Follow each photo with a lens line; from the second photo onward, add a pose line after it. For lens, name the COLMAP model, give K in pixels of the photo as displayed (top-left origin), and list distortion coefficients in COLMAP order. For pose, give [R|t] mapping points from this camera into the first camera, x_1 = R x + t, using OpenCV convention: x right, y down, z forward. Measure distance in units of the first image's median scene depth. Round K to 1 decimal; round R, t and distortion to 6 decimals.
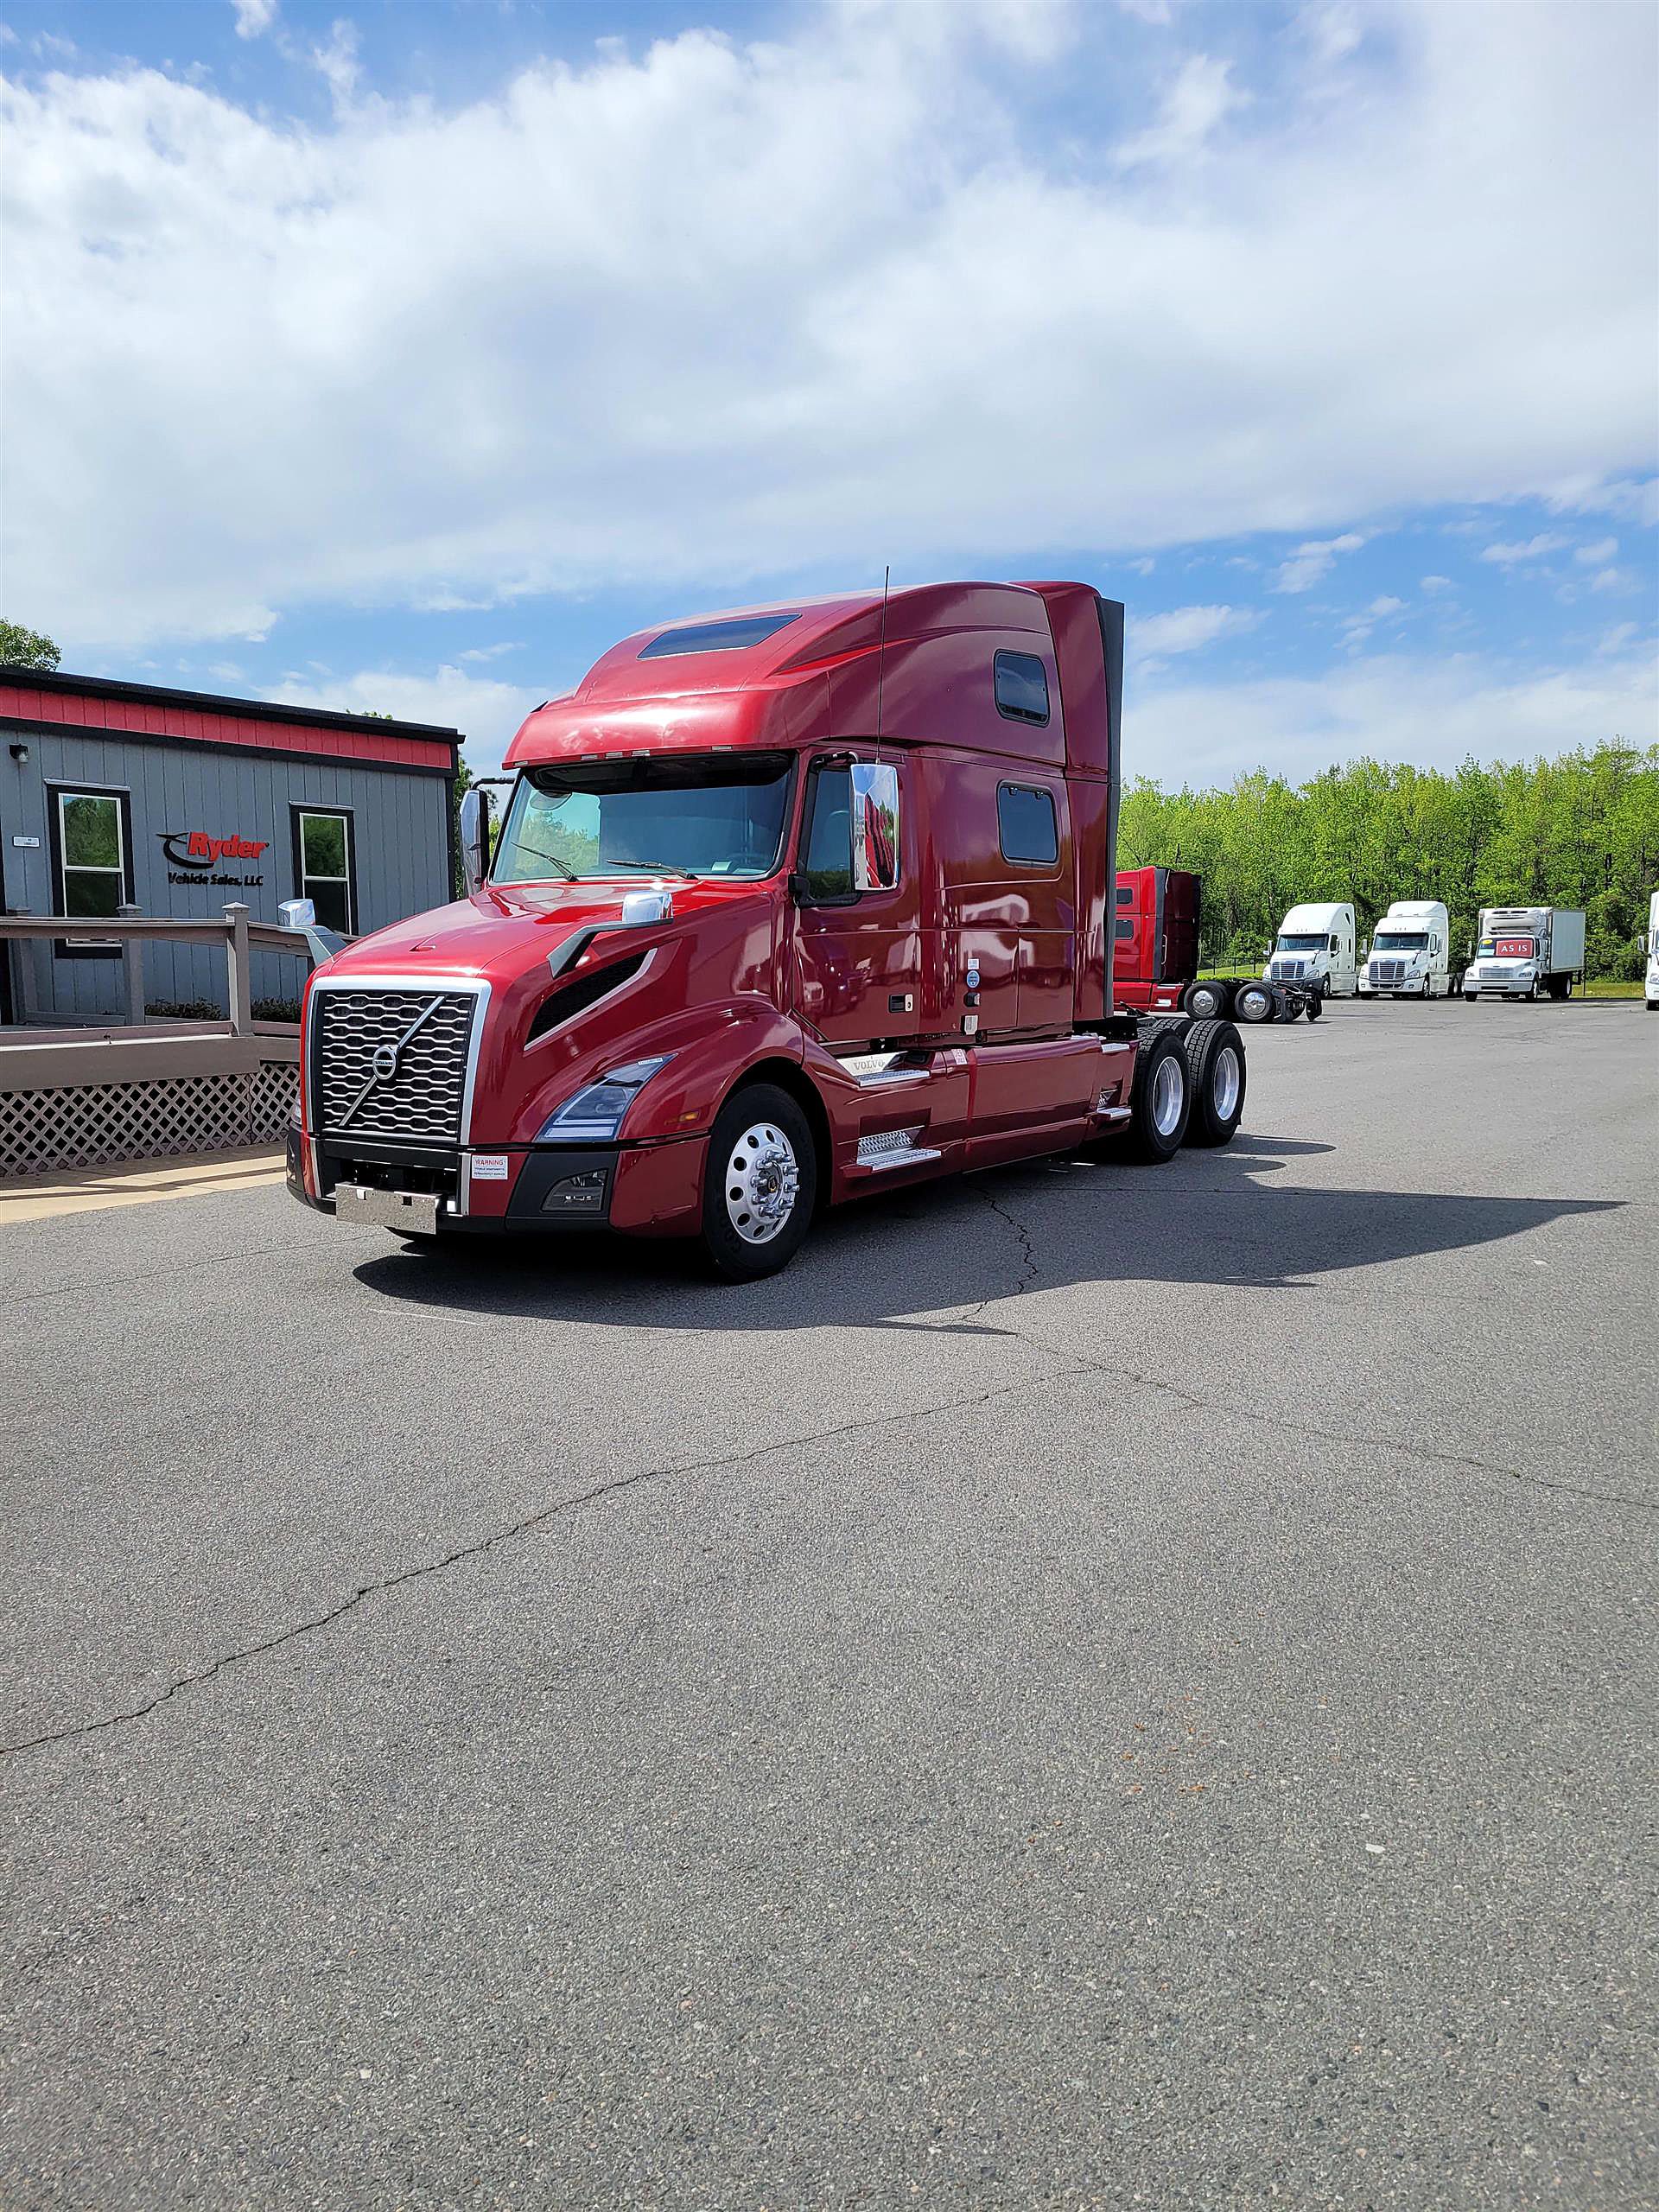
lens RADIAL K [[1707.9, 0, 853.0], [0, 1707.9, 1144.9], [0, 0, 1]] dist [0.074422, -0.051953]
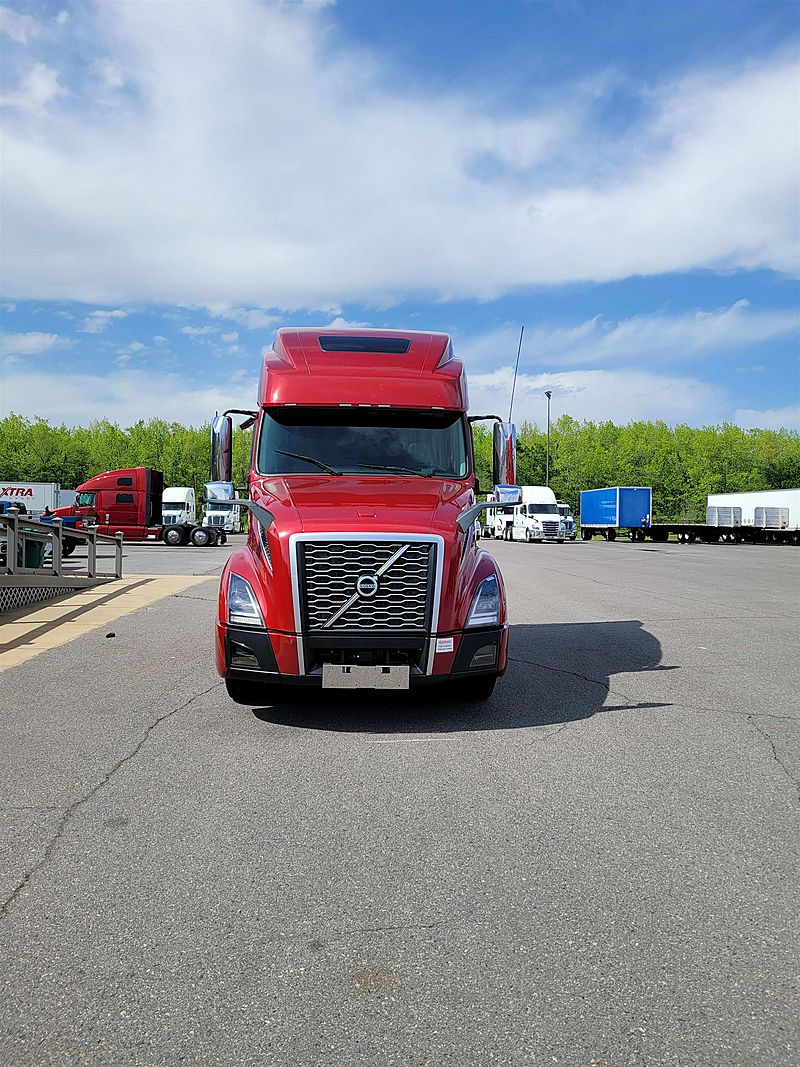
lens RADIAL K [[823.8, 0, 408.3], [0, 823.8, 534.2], [0, 0, 1]] dist [0.074422, -0.051953]
pose [[0.799048, -0.005804, 0.601239, -0.549529], [0.055209, 0.996437, -0.063755, -0.034700], [-0.598727, 0.084137, 0.796522, 0.272643]]
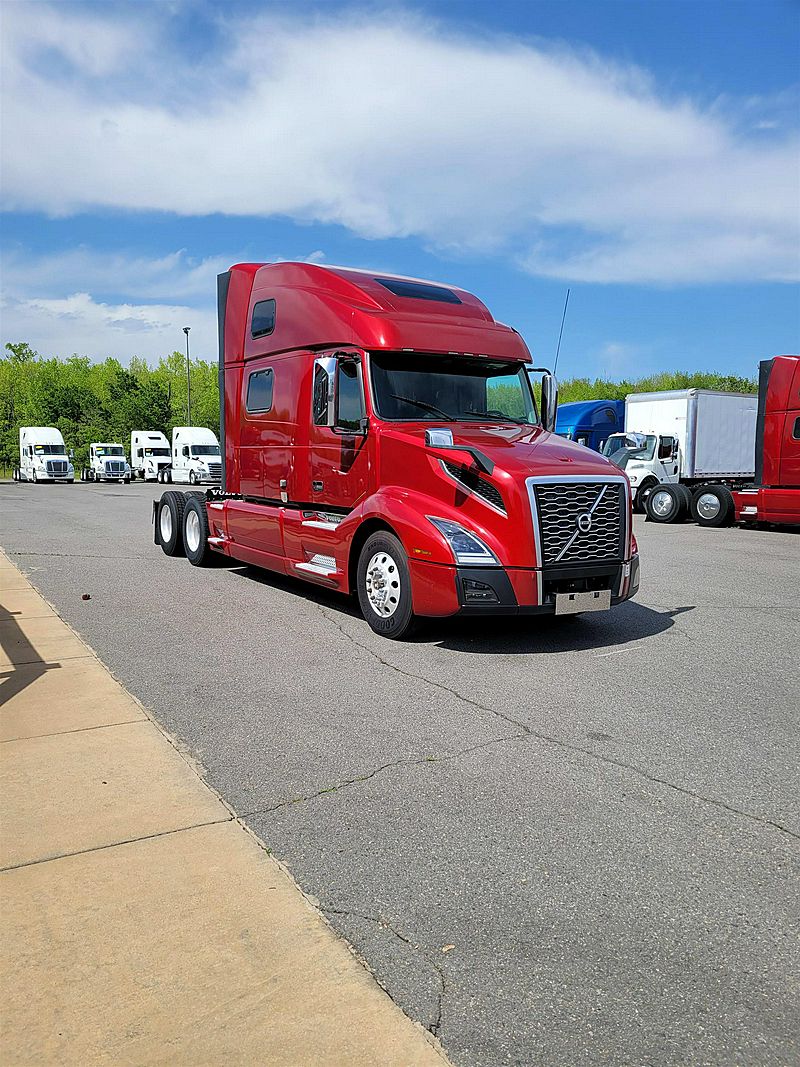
lens RADIAL K [[823.8, 0, 399.1], [0, 823.8, 533.7], [0, 0, 1]] dist [0.074422, -0.051953]
pose [[0.425626, -0.079056, 0.901439, -0.893426], [0.093494, 0.994687, 0.043089, -0.071791], [-0.900056, 0.065940, 0.430756, 0.618665]]
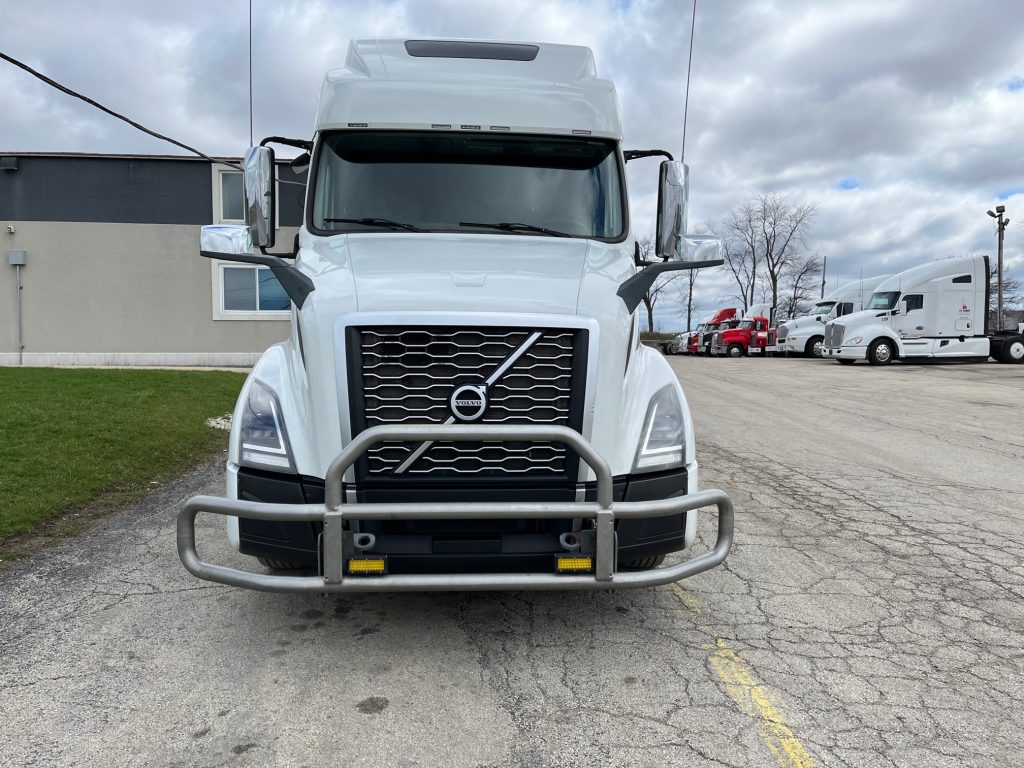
lens RADIAL K [[790.6, 0, 516.7], [0, 790.6, 358.5], [0, 0, 1]] dist [0.074422, -0.051953]
pose [[0.809916, -0.019157, 0.586233, -0.392089], [0.055324, 0.997506, -0.043836, -0.039965], [-0.583931, 0.067936, 0.808956, 0.487949]]
